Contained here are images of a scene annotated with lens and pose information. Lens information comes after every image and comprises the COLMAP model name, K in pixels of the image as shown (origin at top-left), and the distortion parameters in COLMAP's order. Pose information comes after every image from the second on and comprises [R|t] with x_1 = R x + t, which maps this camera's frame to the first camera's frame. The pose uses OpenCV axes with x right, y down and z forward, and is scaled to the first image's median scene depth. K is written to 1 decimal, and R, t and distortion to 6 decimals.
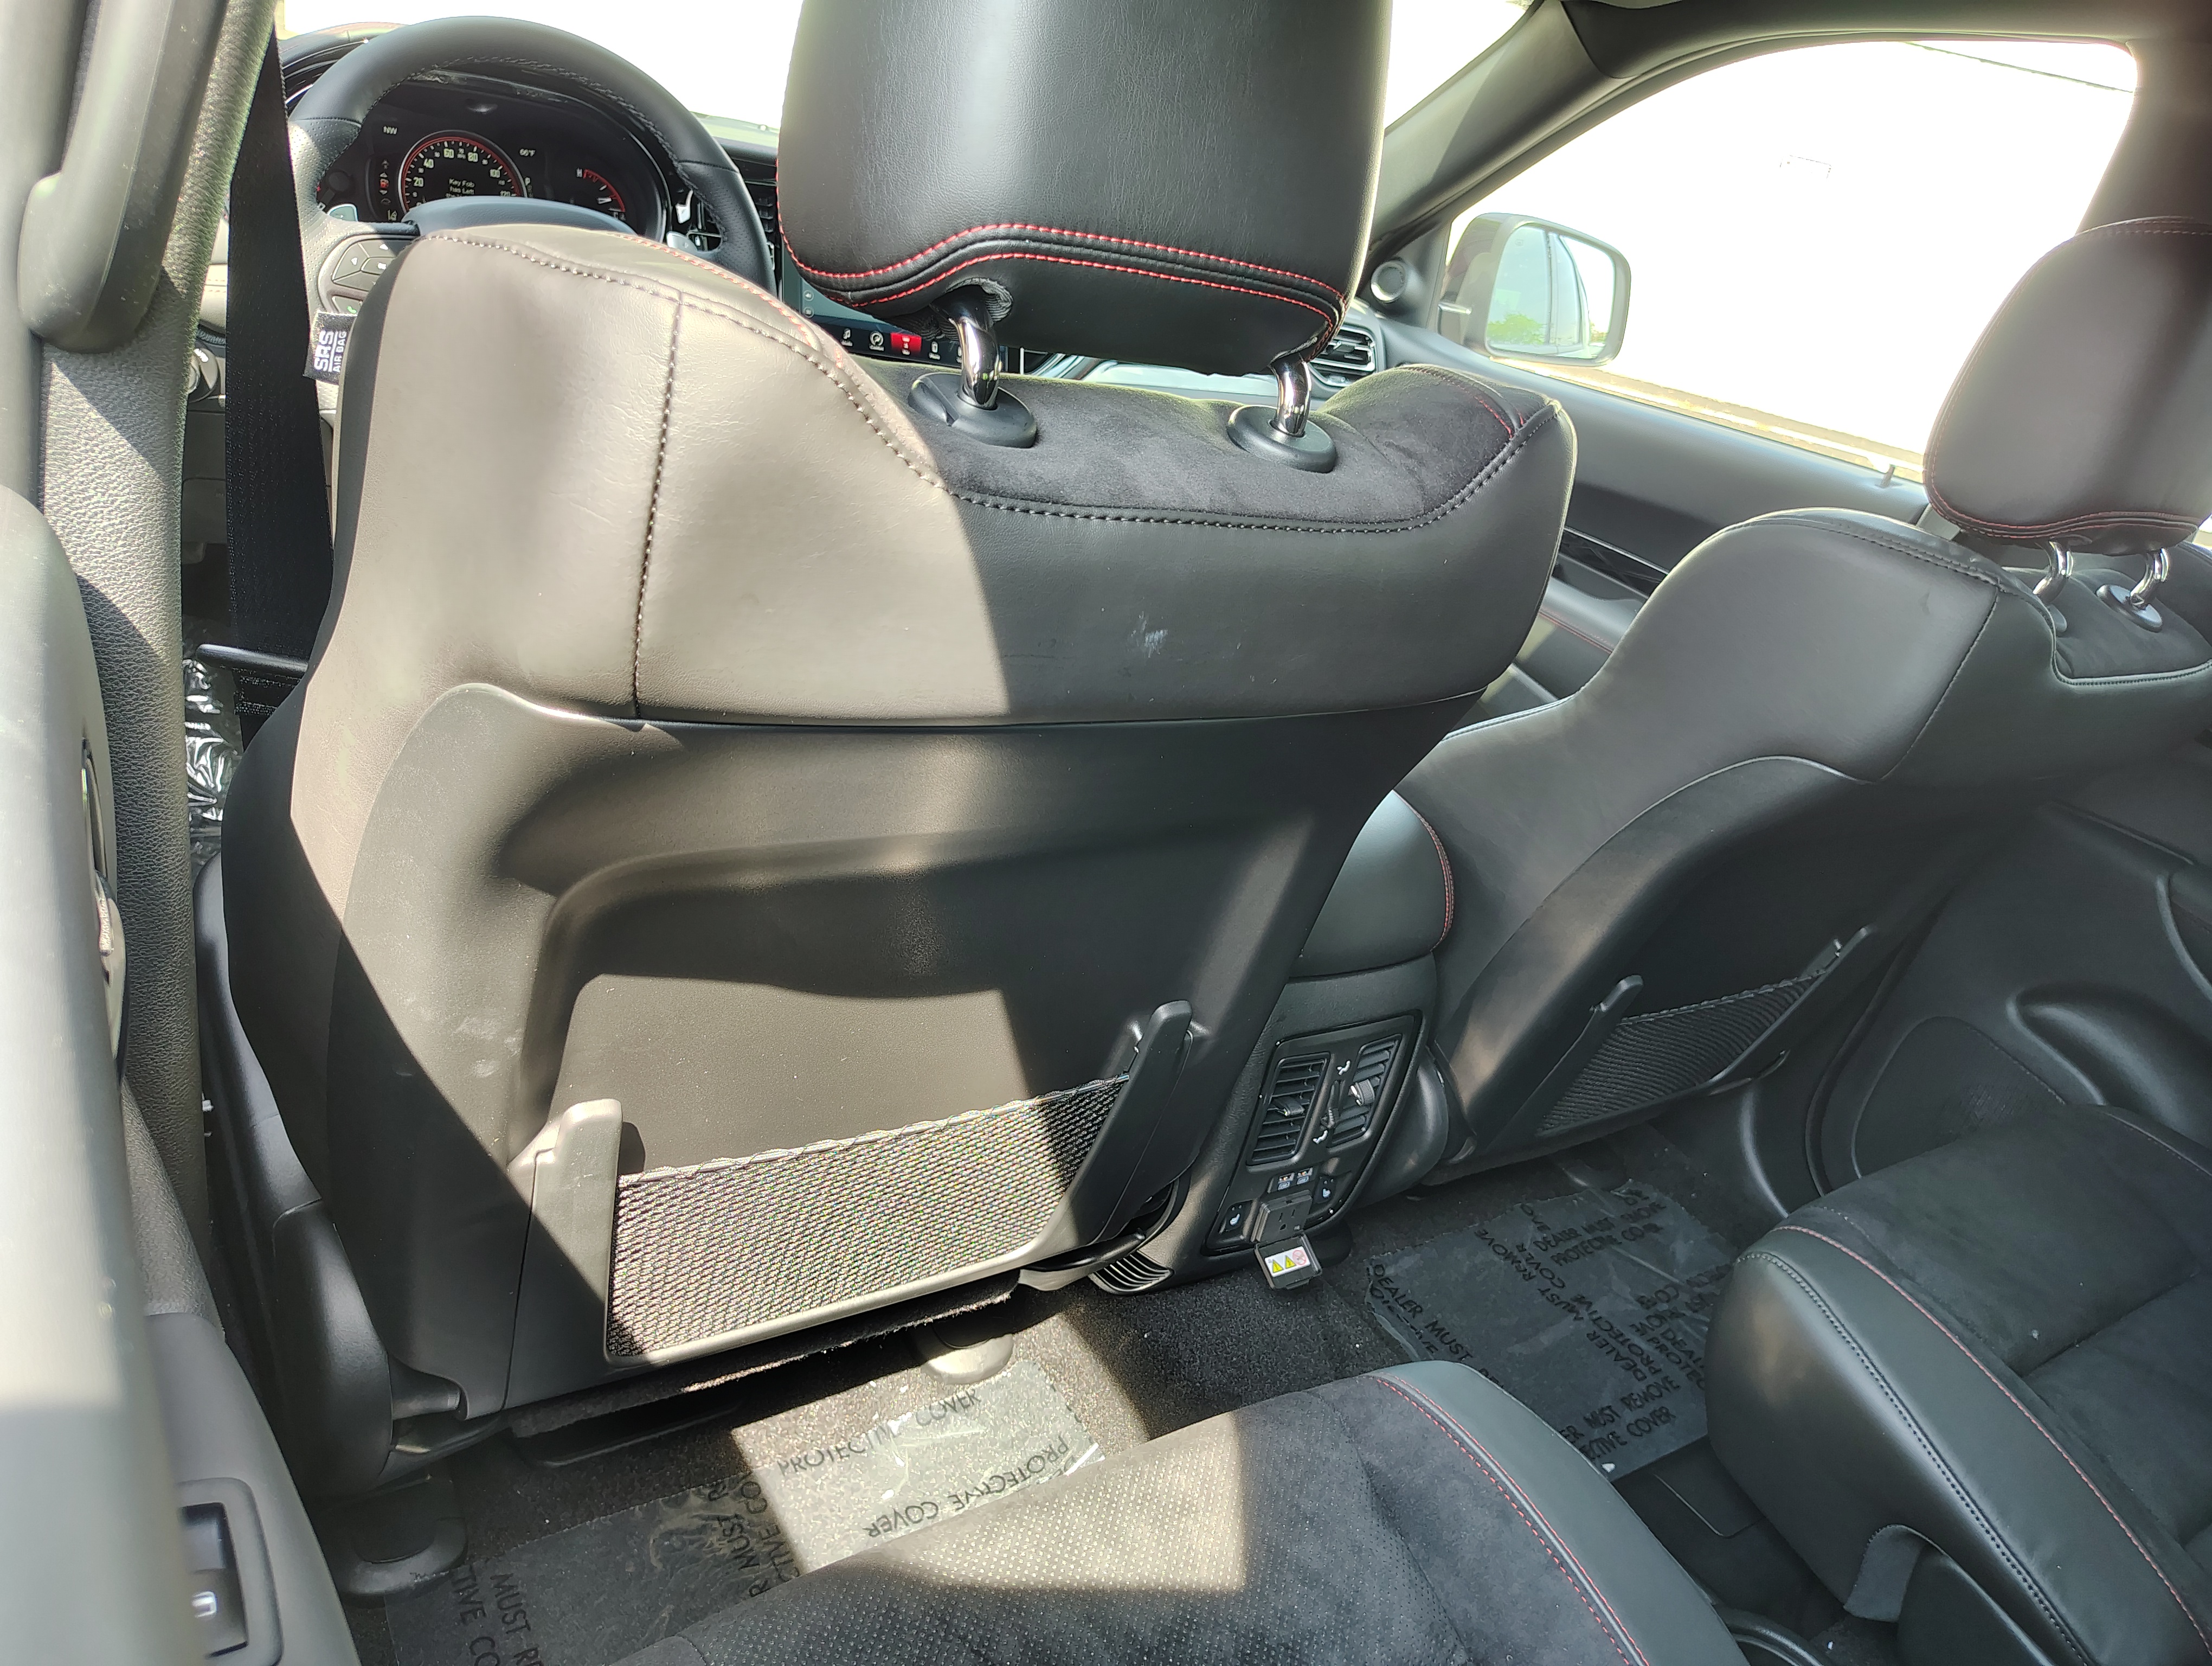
lens RADIAL K [[1557.0, 0, 1124.6], [0, 1557.0, 842.7], [0, 0, 1]] dist [0.024598, -0.028447]
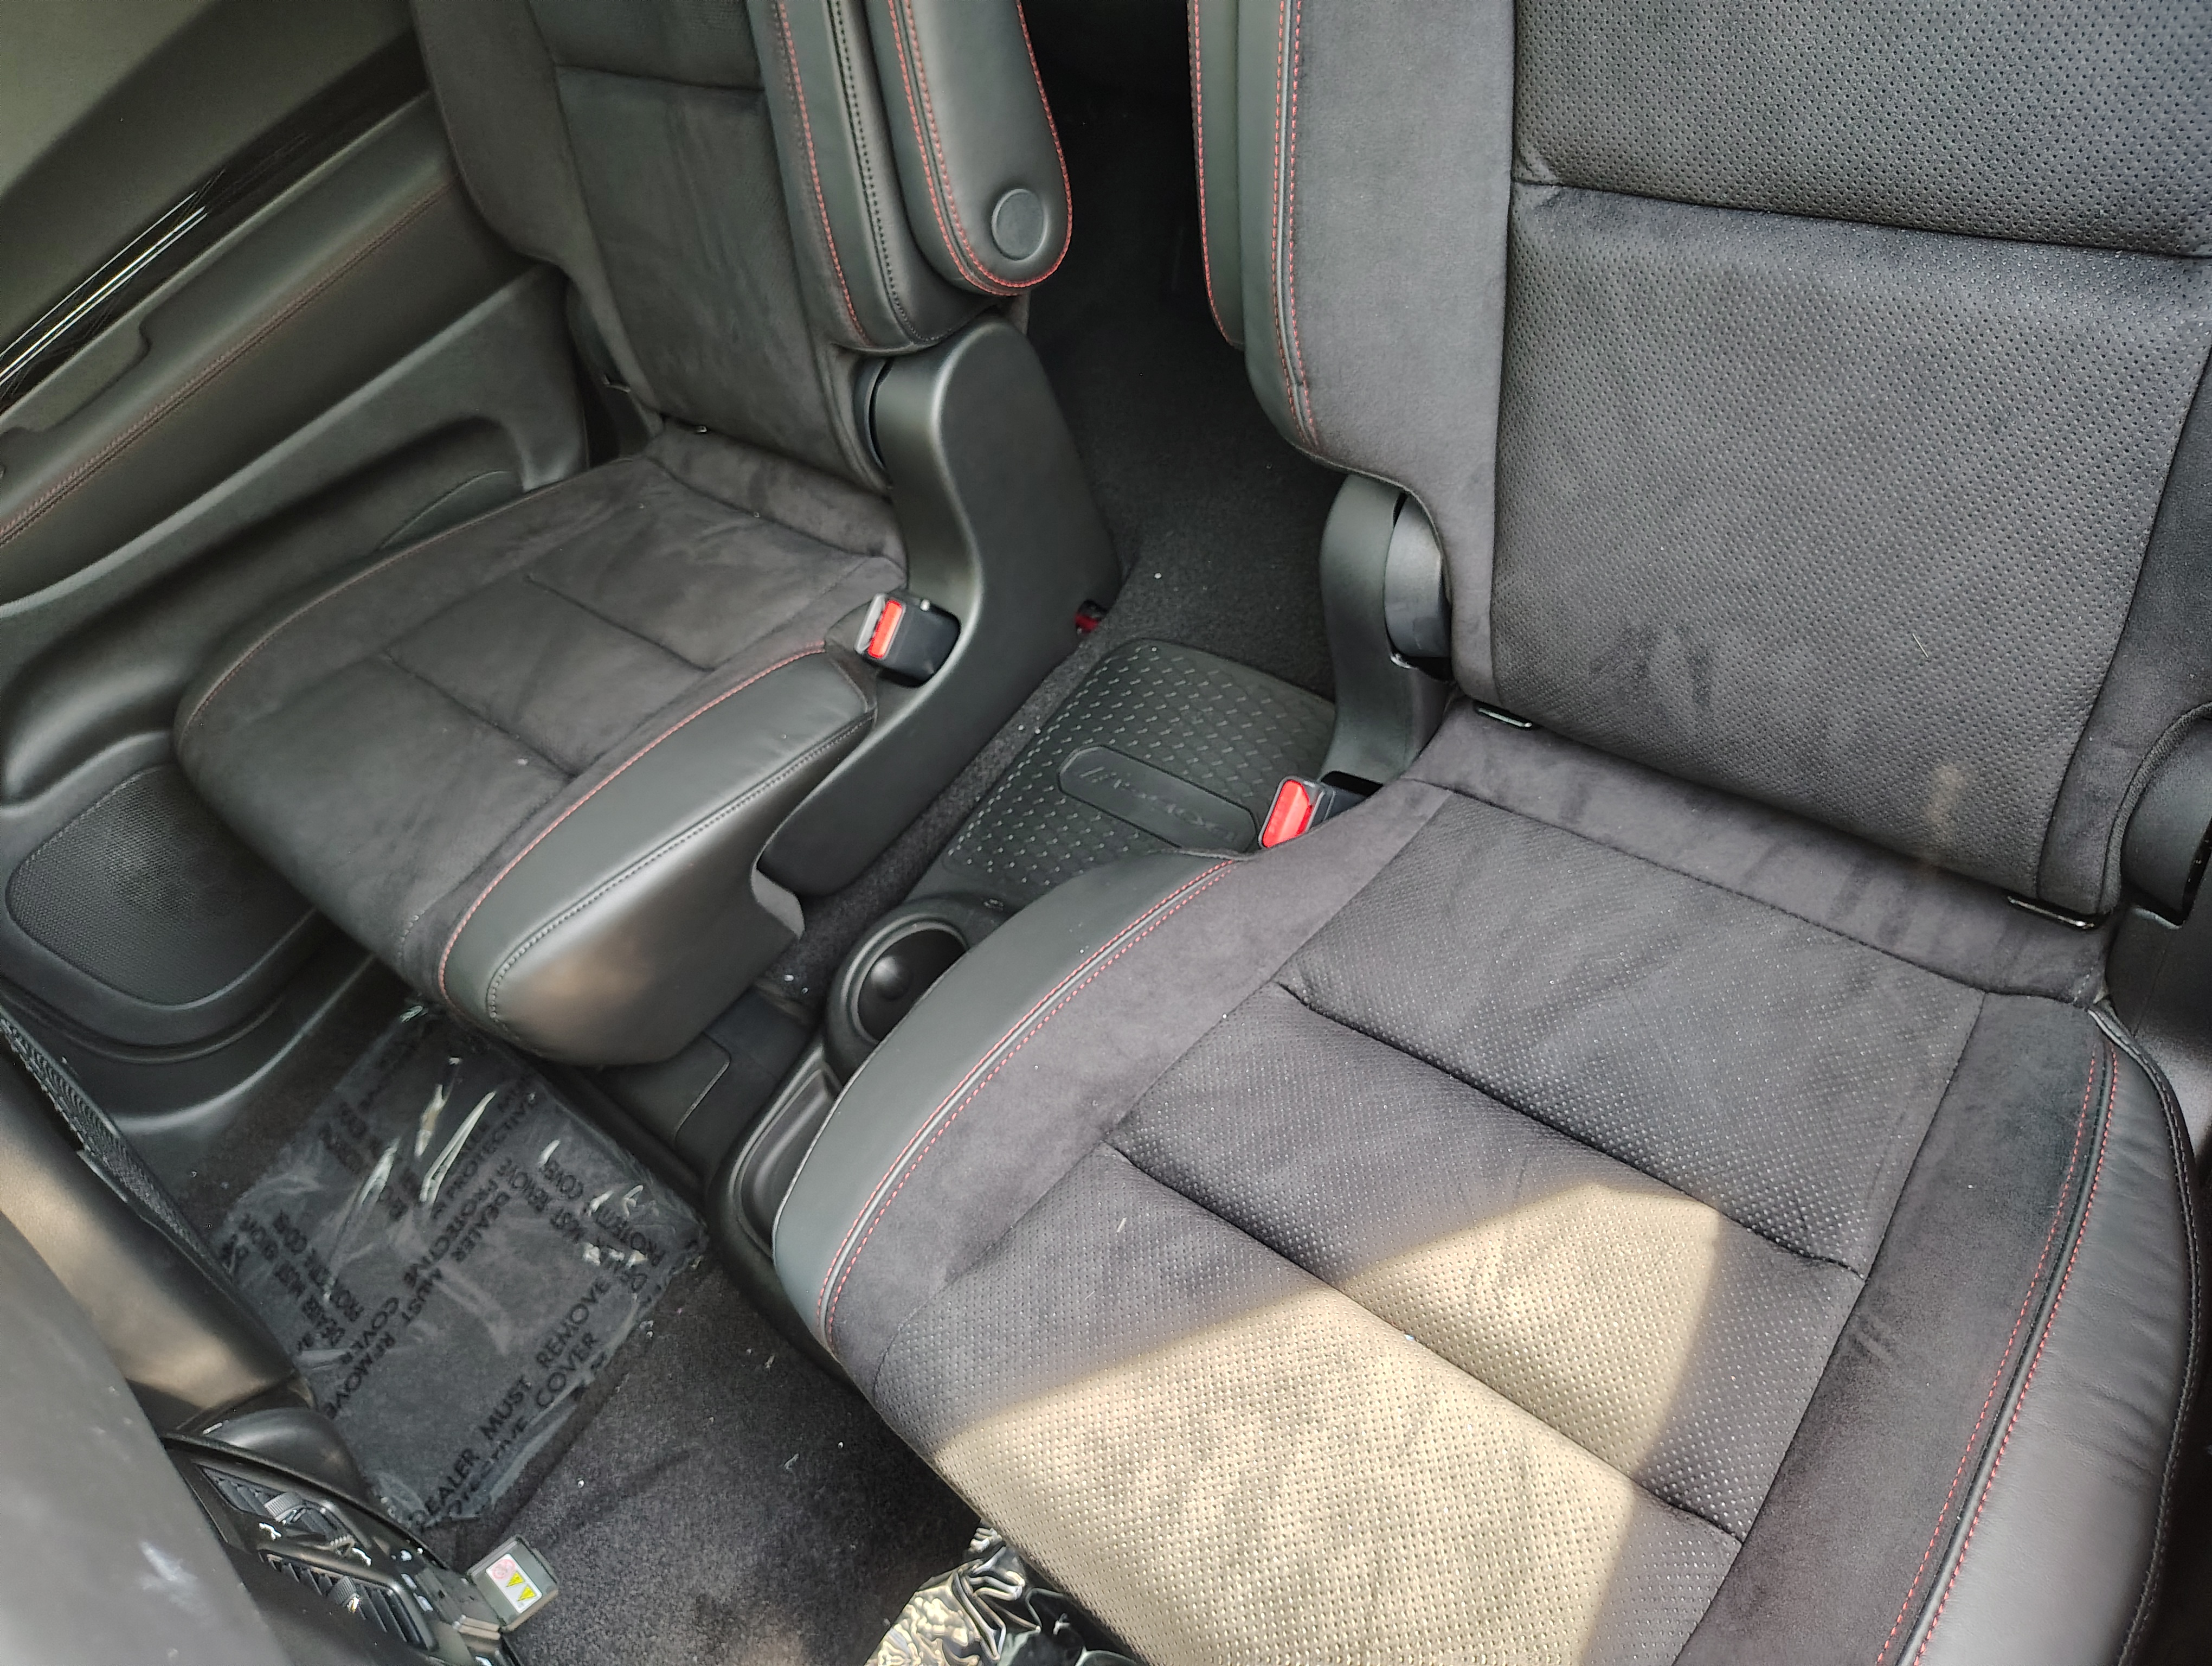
lens RADIAL K [[1557.0, 0, 1123.5], [0, 1557.0, 815.6], [0, 0, 1]] dist [0.024598, -0.028447]
pose [[-0.349951, -0.807812, 0.474314, -0.057571], [0.653988, 0.151837, 0.741111, -0.155820], [-0.670696, 0.569549, 0.475164, 0.236918]]
